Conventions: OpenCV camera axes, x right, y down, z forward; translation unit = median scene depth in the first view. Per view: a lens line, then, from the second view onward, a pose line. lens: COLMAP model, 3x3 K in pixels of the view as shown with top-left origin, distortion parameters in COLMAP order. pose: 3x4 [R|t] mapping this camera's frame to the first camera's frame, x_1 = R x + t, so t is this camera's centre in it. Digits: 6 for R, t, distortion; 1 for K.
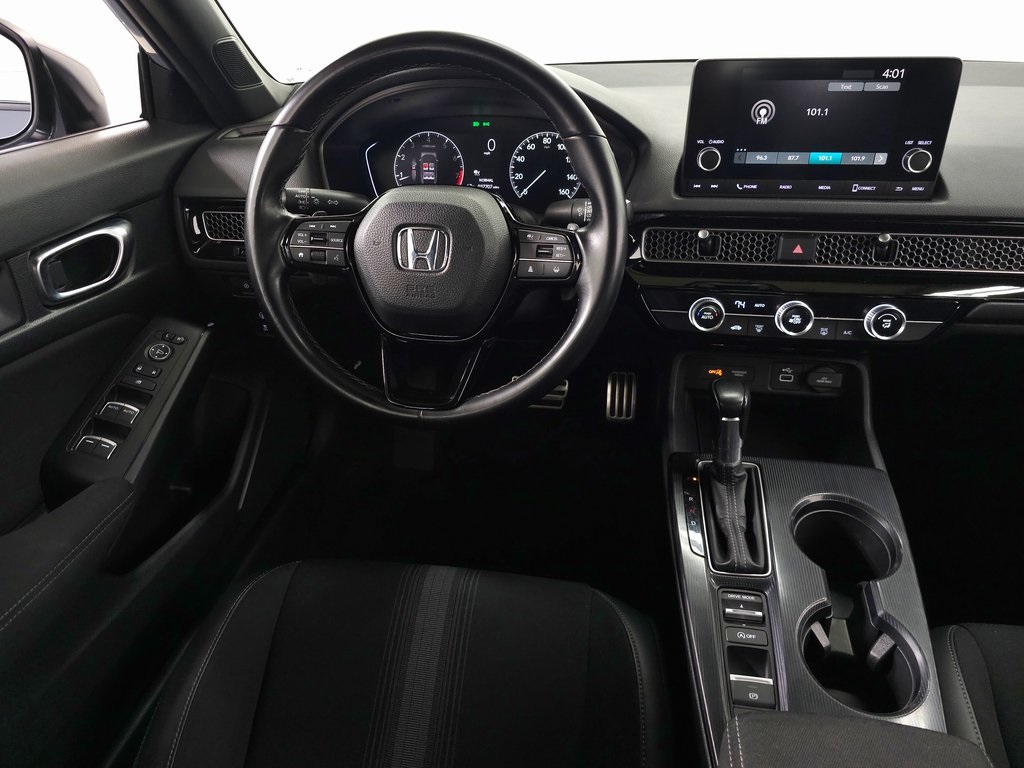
lens RADIAL K [[681.4, 0, 512.0], [0, 681.4, 384.0], [0, 0, 1]] dist [0.082114, -0.116620]
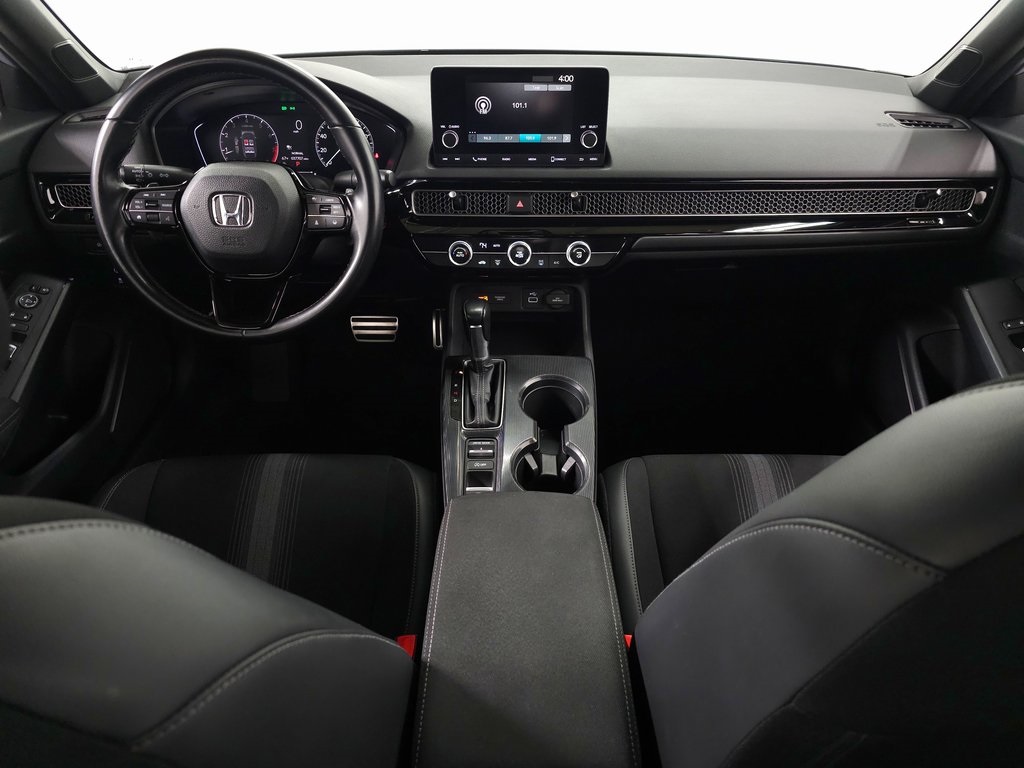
lens RADIAL K [[682.3, 0, 512.0], [0, 682.3, 384.0], [0, 0, 1]] dist [0.070686, -0.068264]
pose [[0.987396, -0.066853, 0.143458, 0.171262], [0.058453, 0.996363, 0.061995, 0.082812], [-0.147081, -0.052828, 0.987713, -0.399409]]
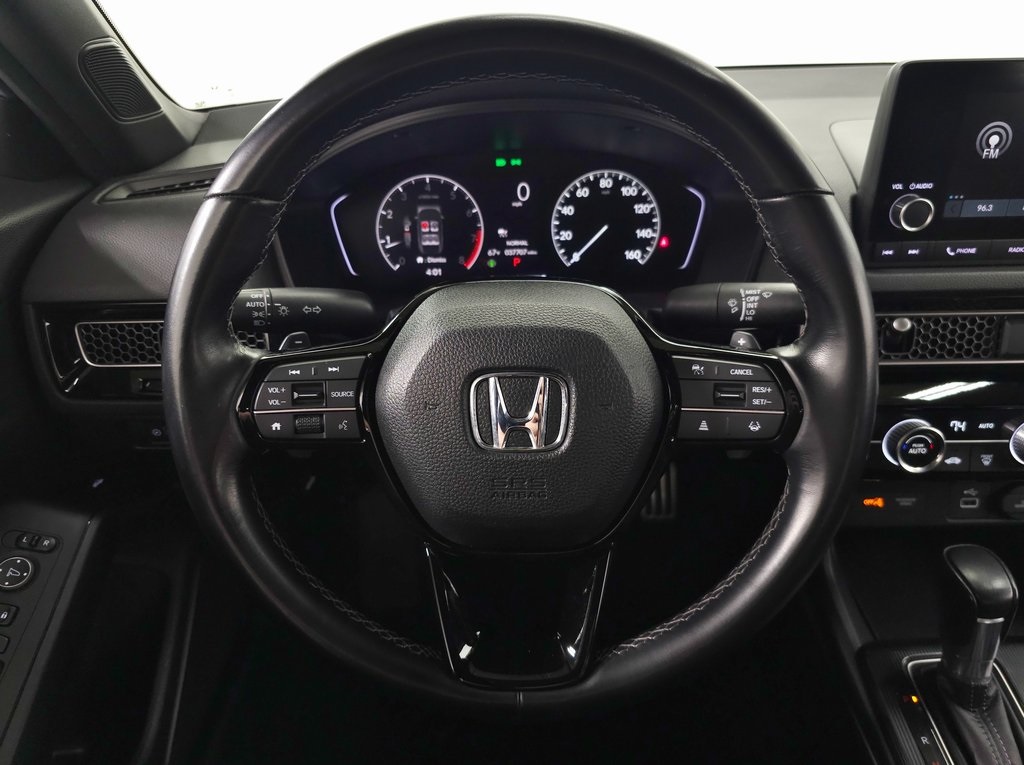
lens RADIAL K [[681.4, 0, 512.0], [0, 681.4, 382.5], [0, 0, 1]] dist [0.082114, -0.116620]
pose [[0.988226, -0.076111, 0.132727, -0.175448], [0.078582, 0.996817, -0.013472, -0.182197], [-0.131279, 0.023744, 0.991061, 0.399789]]
